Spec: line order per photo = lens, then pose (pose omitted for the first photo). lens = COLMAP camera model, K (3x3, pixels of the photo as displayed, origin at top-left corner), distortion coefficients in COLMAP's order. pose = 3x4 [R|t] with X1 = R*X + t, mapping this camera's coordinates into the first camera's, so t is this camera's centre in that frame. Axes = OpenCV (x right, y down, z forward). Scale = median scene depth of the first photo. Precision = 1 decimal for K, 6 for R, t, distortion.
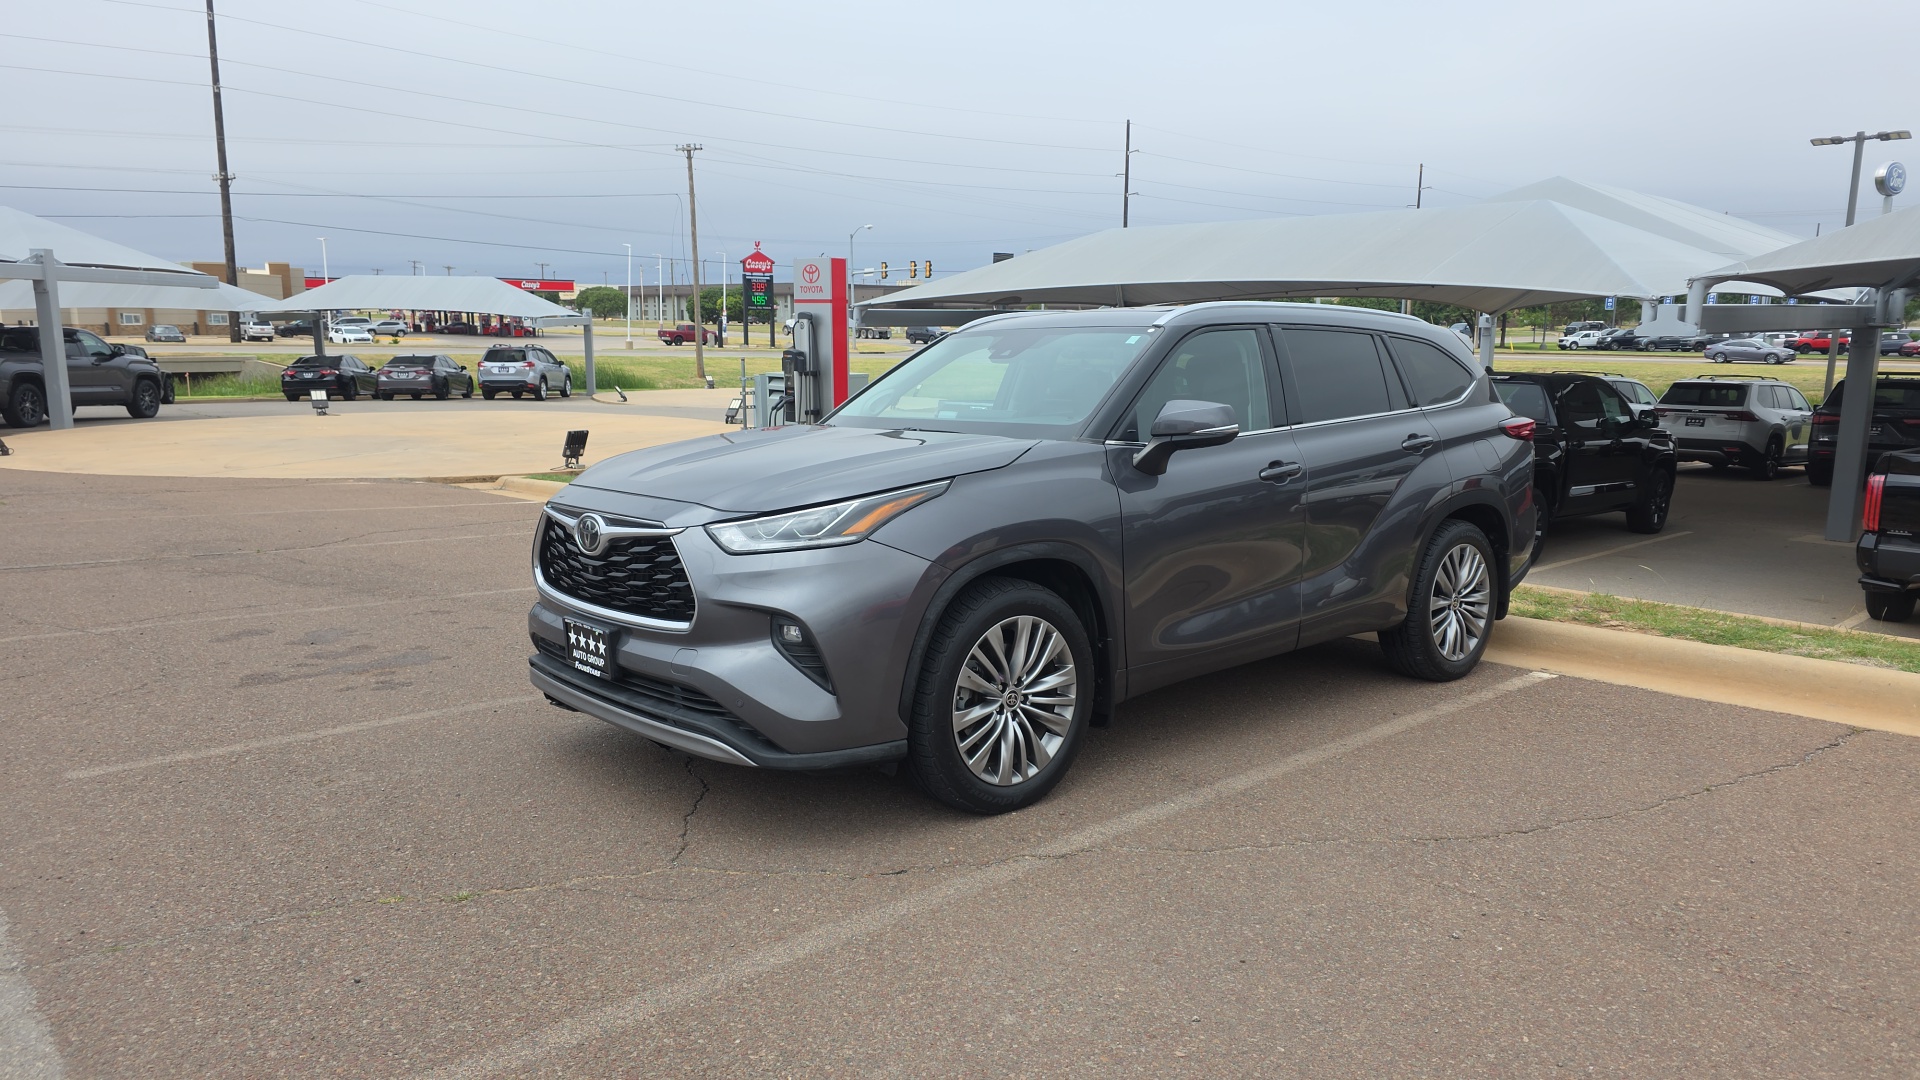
lens RADIAL K [[1286.4, 0, 1006.3], [0, 1286.4, 543.9], [0, 0, 1]] dist [0.074720, -0.078571]
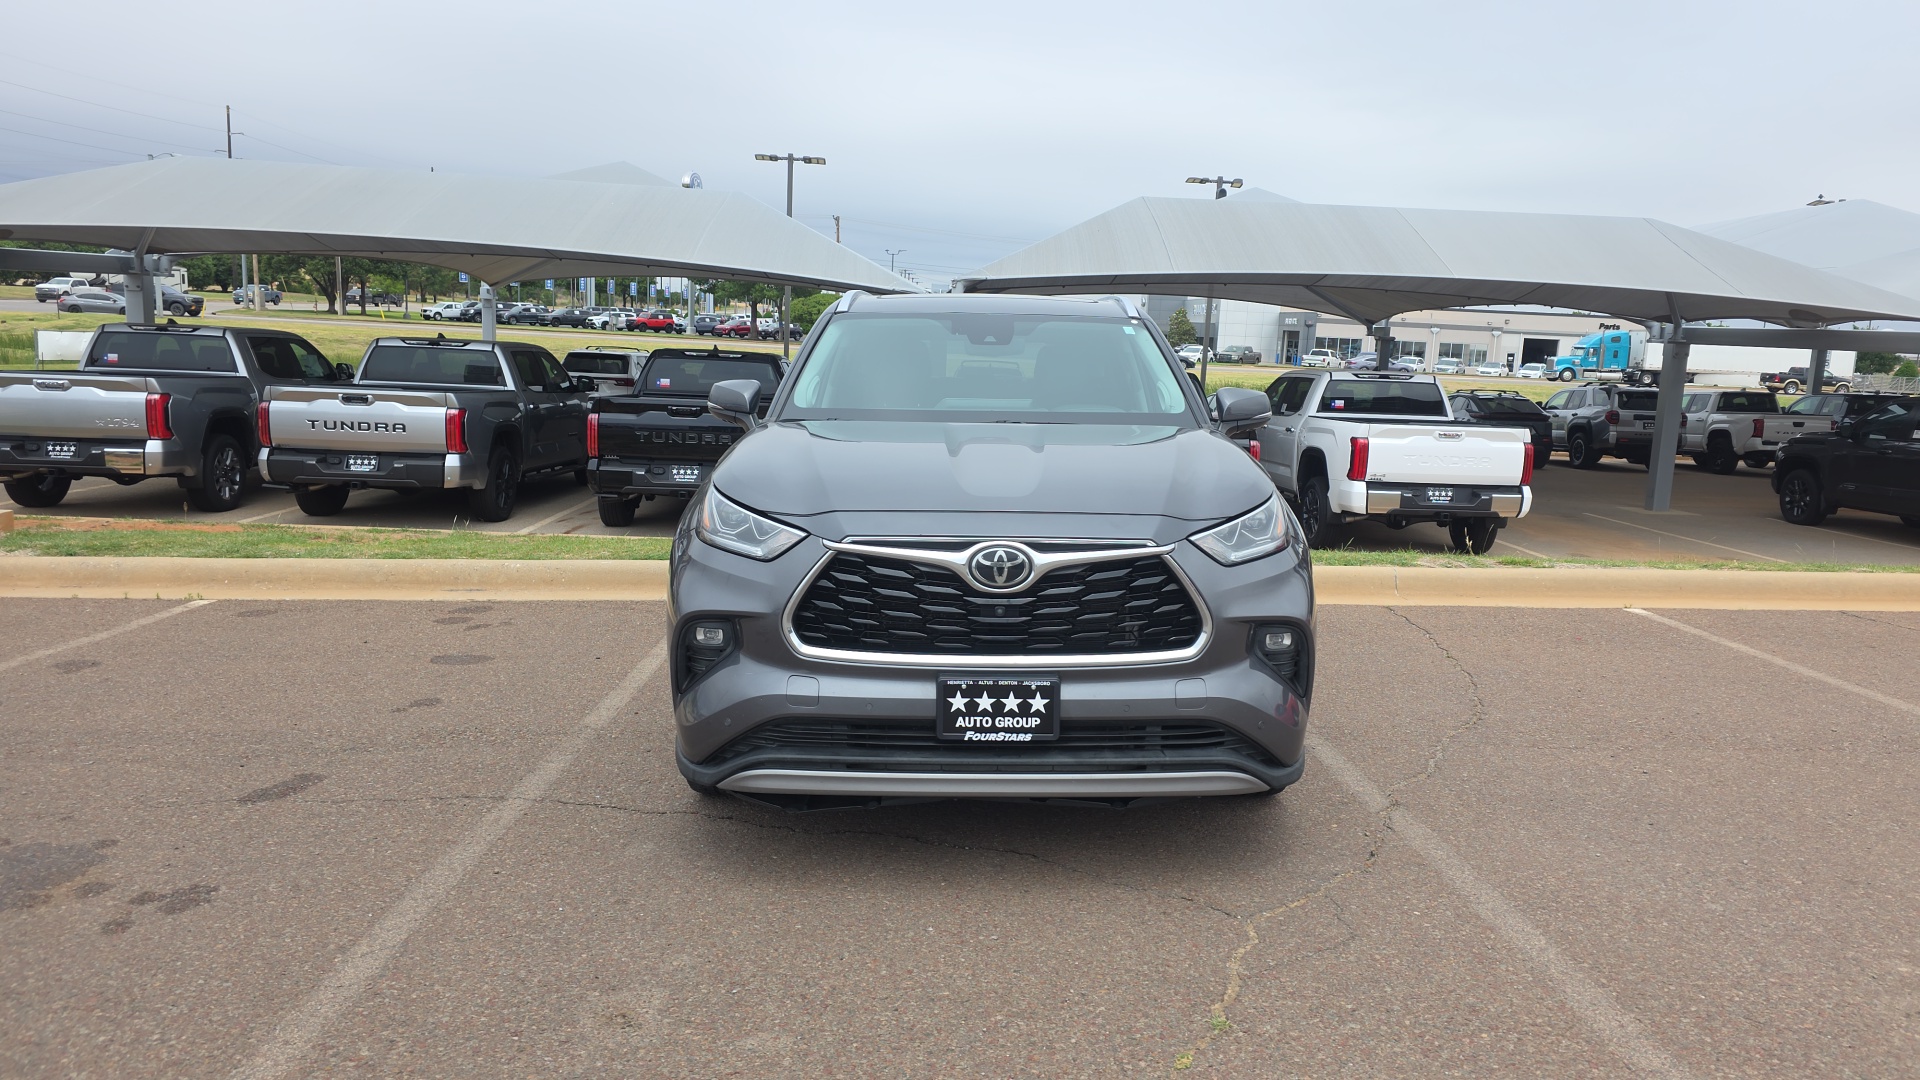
lens RADIAL K [[1271.6, 0, 1019.2], [0, 1271.6, 491.5], [0, 0, 1]] dist [0.081246, -0.083160]
pose [[0.655395, -0.075196, 0.751534, -0.754705], [0.086948, 0.995928, 0.023824, -0.060388], [-0.750265, 0.049730, 0.659264, 0.390130]]
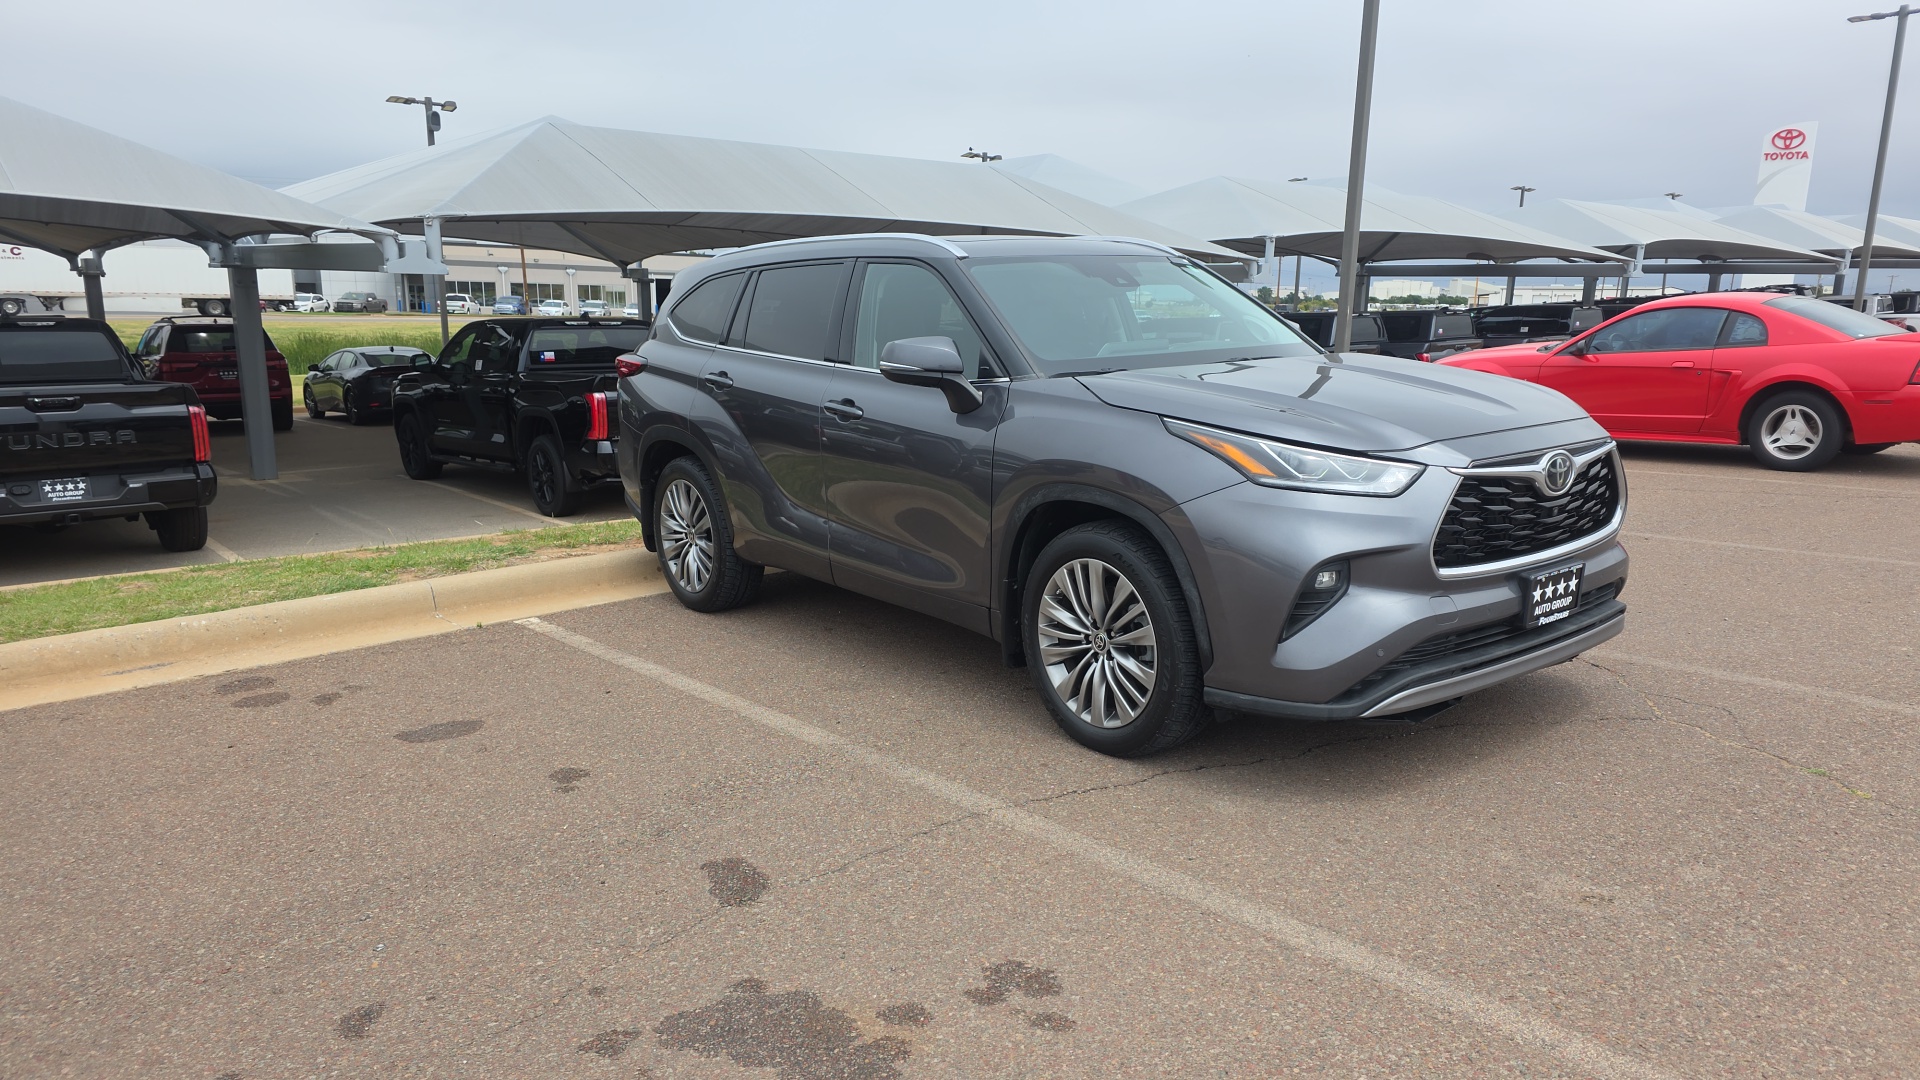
lens RADIAL K [[1286.4, 0, 1006.3], [0, 1286.4, 543.9], [0, 0, 1]] dist [0.074720, -0.078571]
pose [[0.059726, -0.195433, 0.978897, -1.063475], [0.153239, 0.970818, 0.184470, -0.160620], [-0.986383, 0.138988, 0.087931, 1.097497]]
